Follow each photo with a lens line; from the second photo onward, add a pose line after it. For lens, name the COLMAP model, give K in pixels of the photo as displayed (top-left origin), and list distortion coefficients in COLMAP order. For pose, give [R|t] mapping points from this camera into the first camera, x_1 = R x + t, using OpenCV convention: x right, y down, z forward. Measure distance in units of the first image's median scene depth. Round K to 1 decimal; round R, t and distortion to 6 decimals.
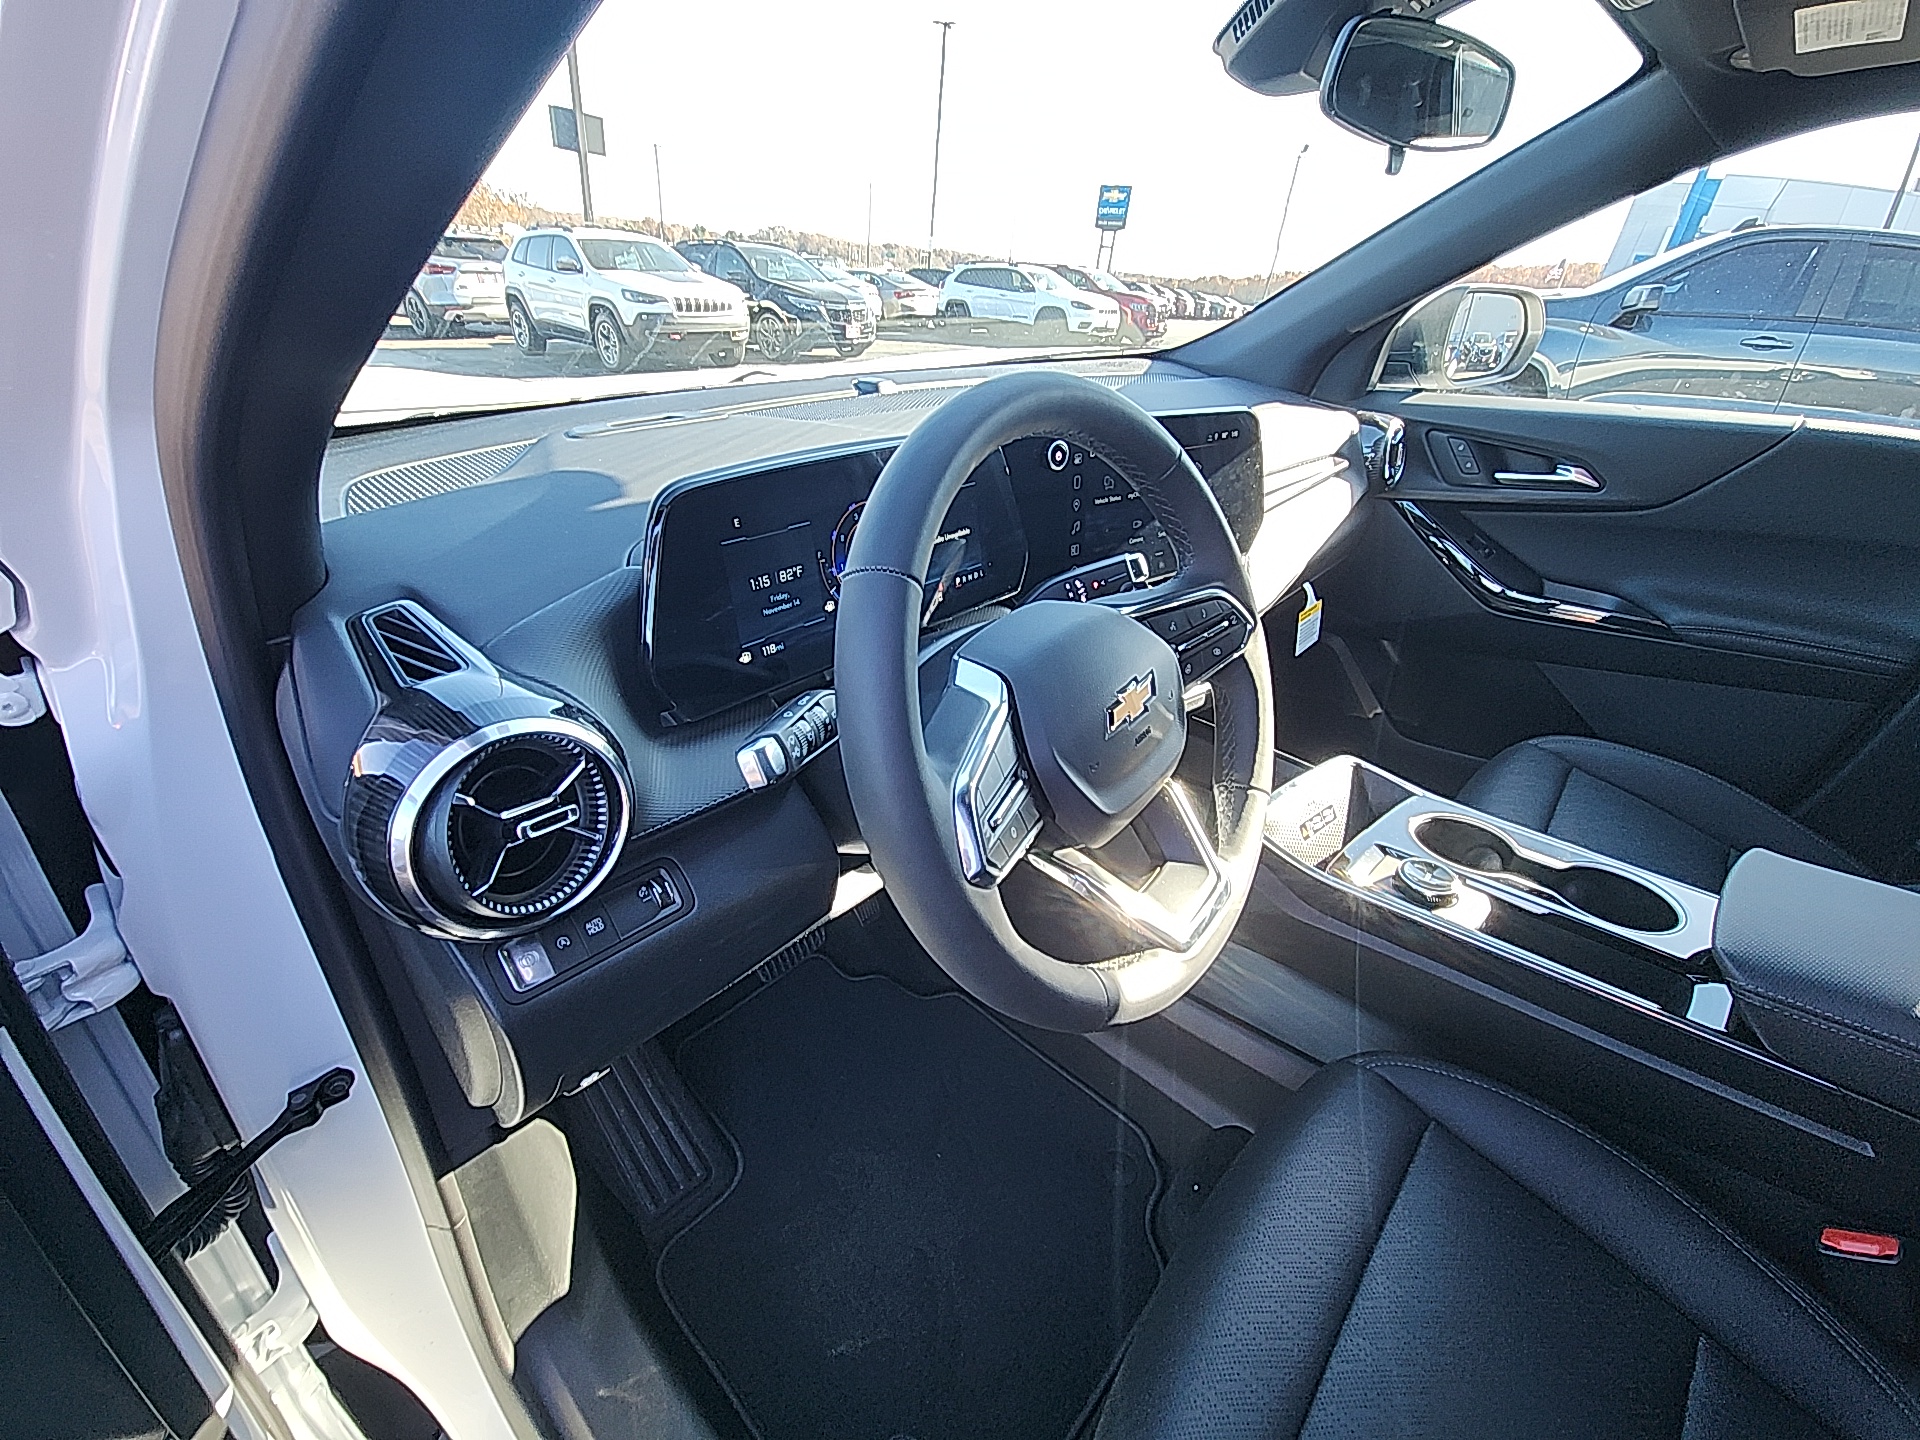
lens RADIAL K [[775.5, 0, 955.9], [0, 775.5, 705.3], [0, 0, 1]] dist [0.011906, -0.007992]
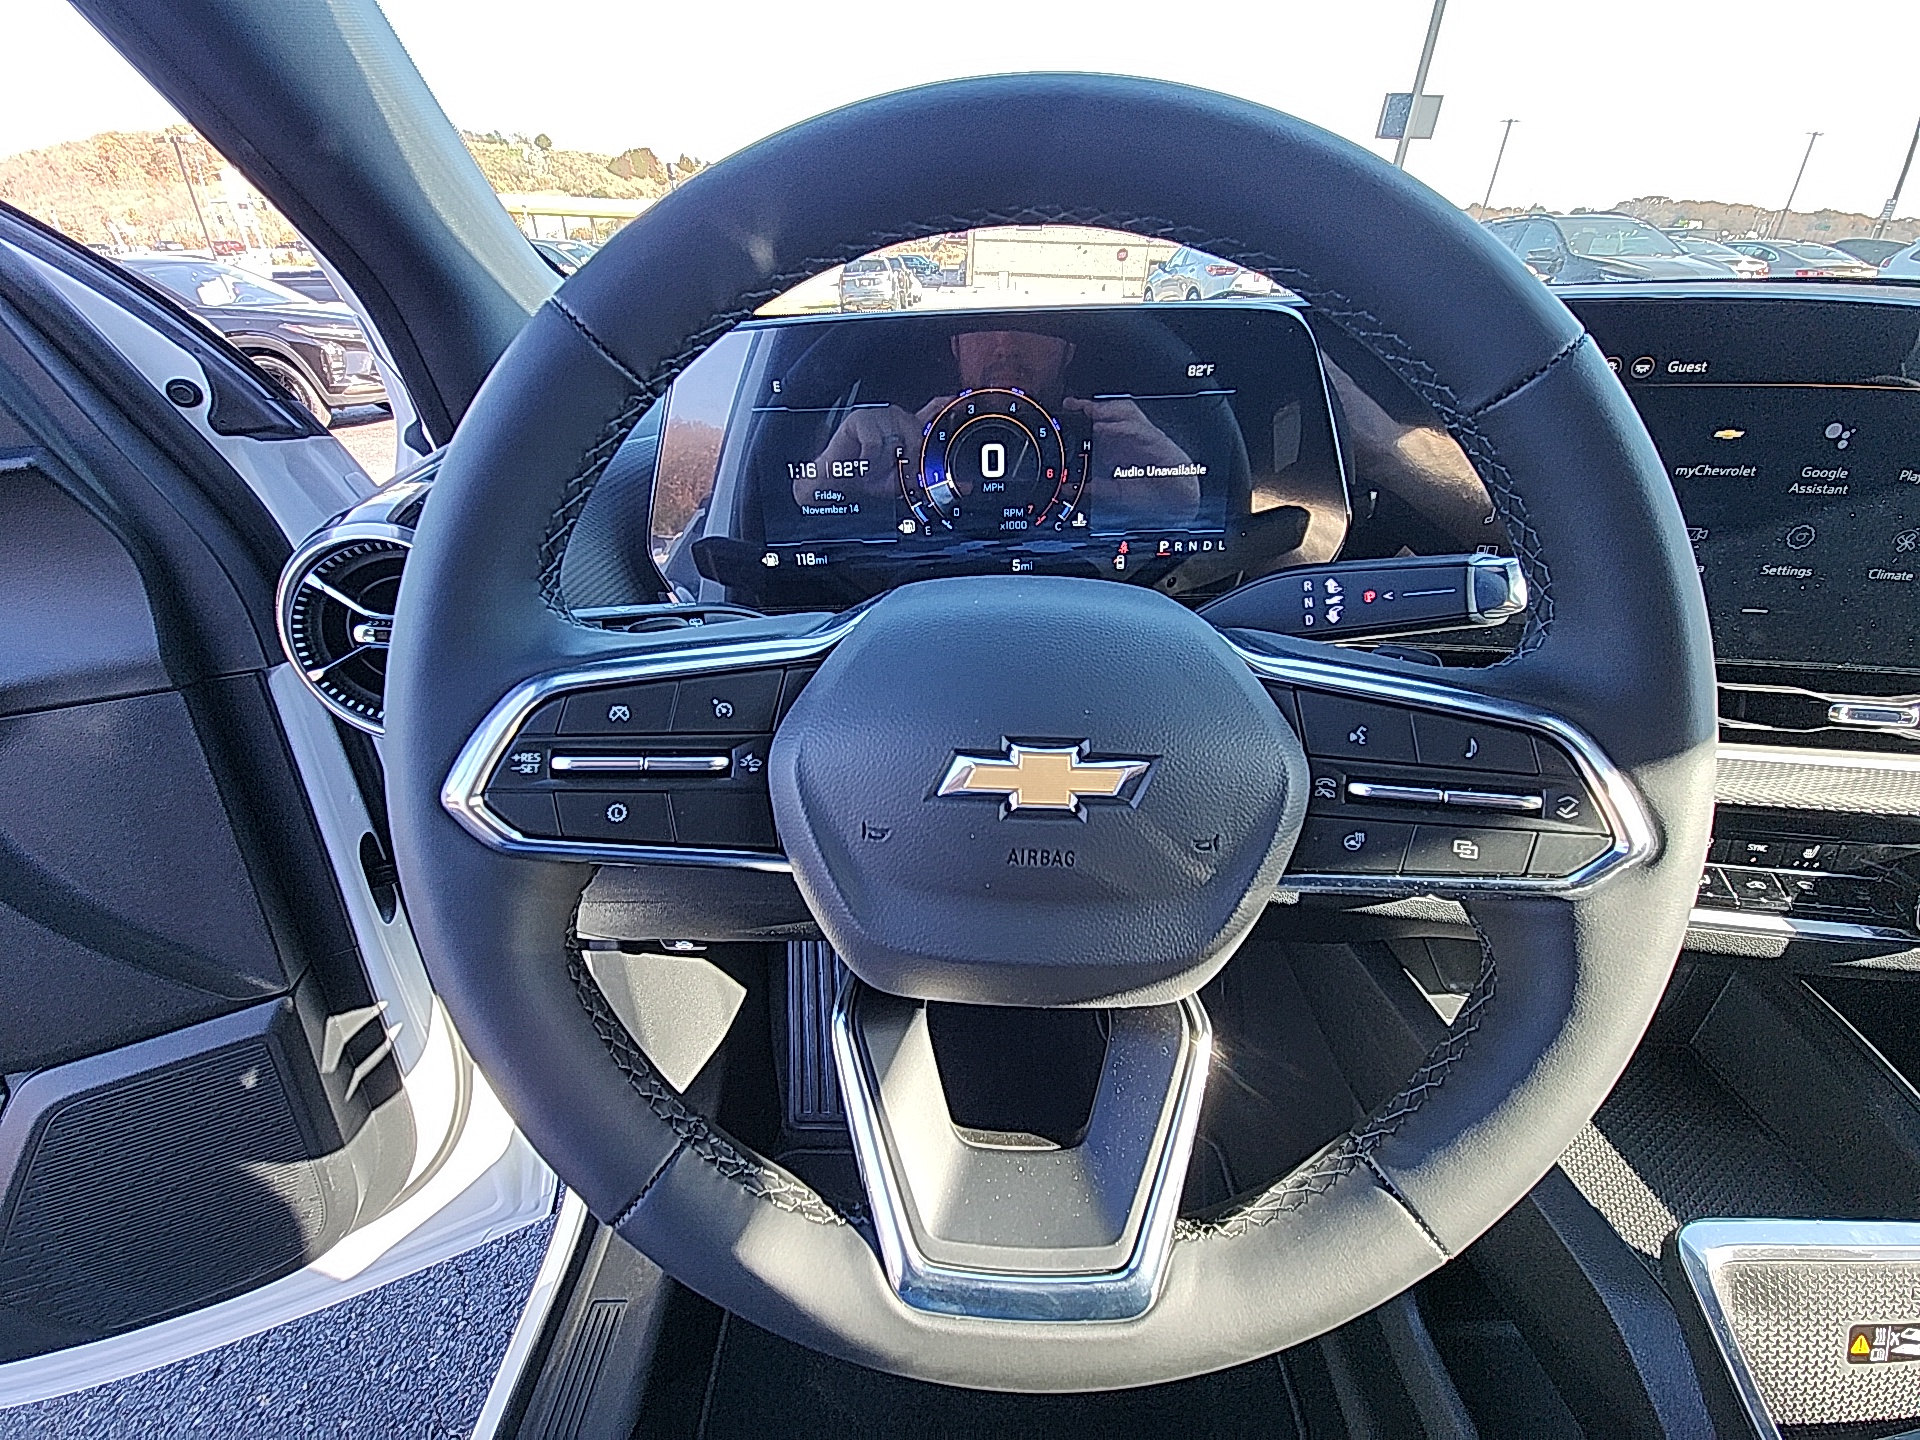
lens RADIAL K [[771.5, 0, 951.2], [0, 771.5, 700.5], [0, 0, 1]] dist [0.019564, -0.014276]
pose [[0.662412, 0.313179, -0.680536, 0.213206], [-0.315170, 0.940621, 0.126093, -0.039720], [0.679616, 0.130959, 0.721784, 0.265264]]
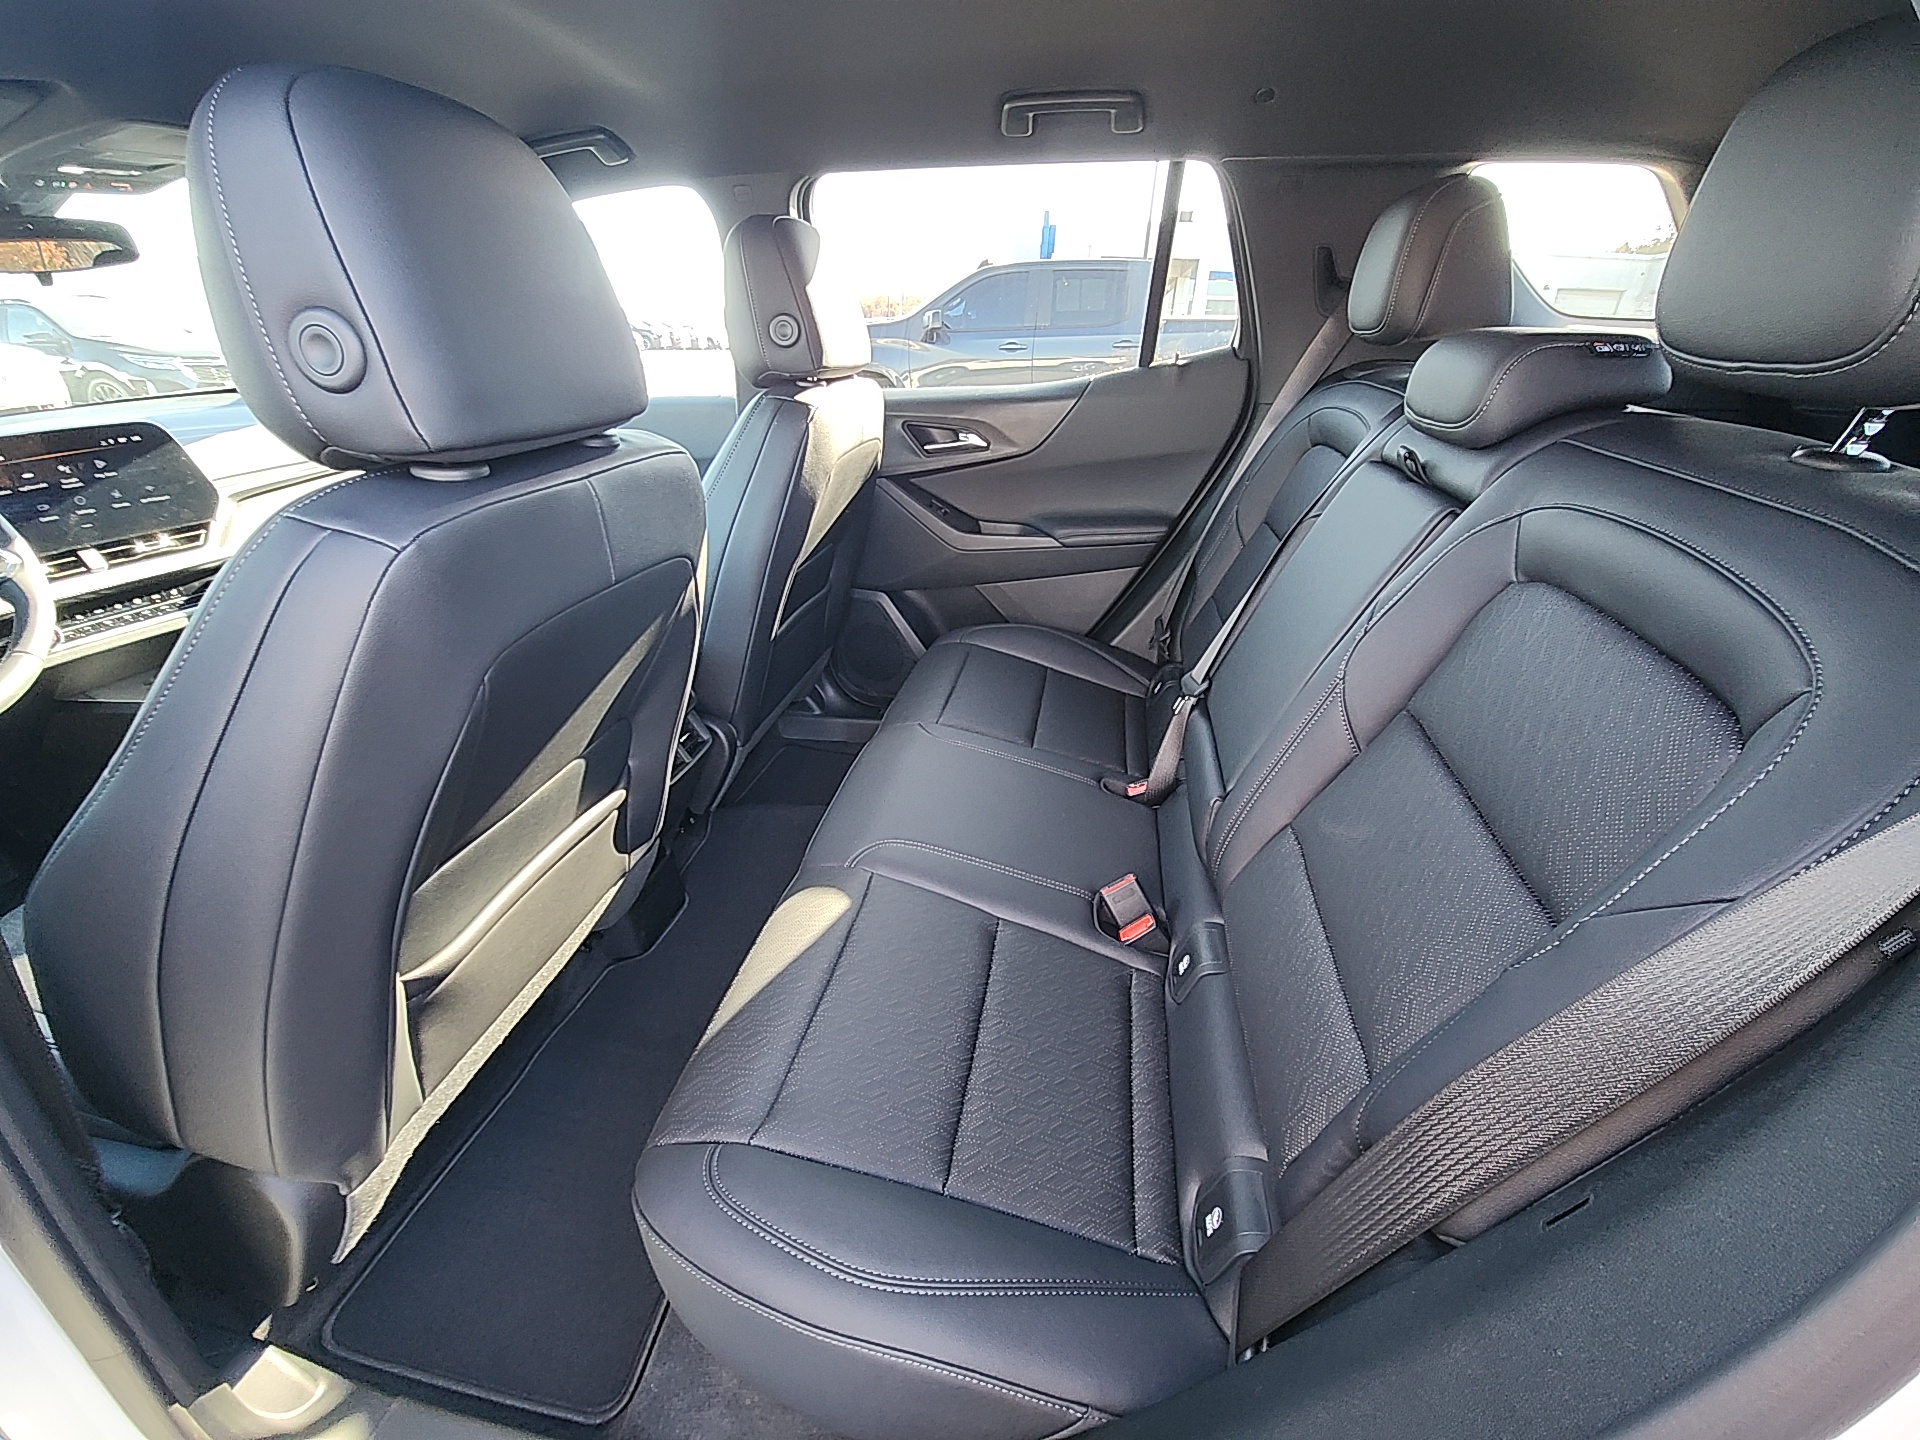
lens RADIAL K [[775.5, 0, 955.9], [0, 775.5, 705.3], [0, 0, 1]] dist [0.011906, -0.007992]
pose [[0.854908, -0.262022, 0.447746, 0.686925], [0.277256, 0.960244, 0.032556, 0.398380], [-0.438476, 0.096308, 0.893568, -0.724378]]
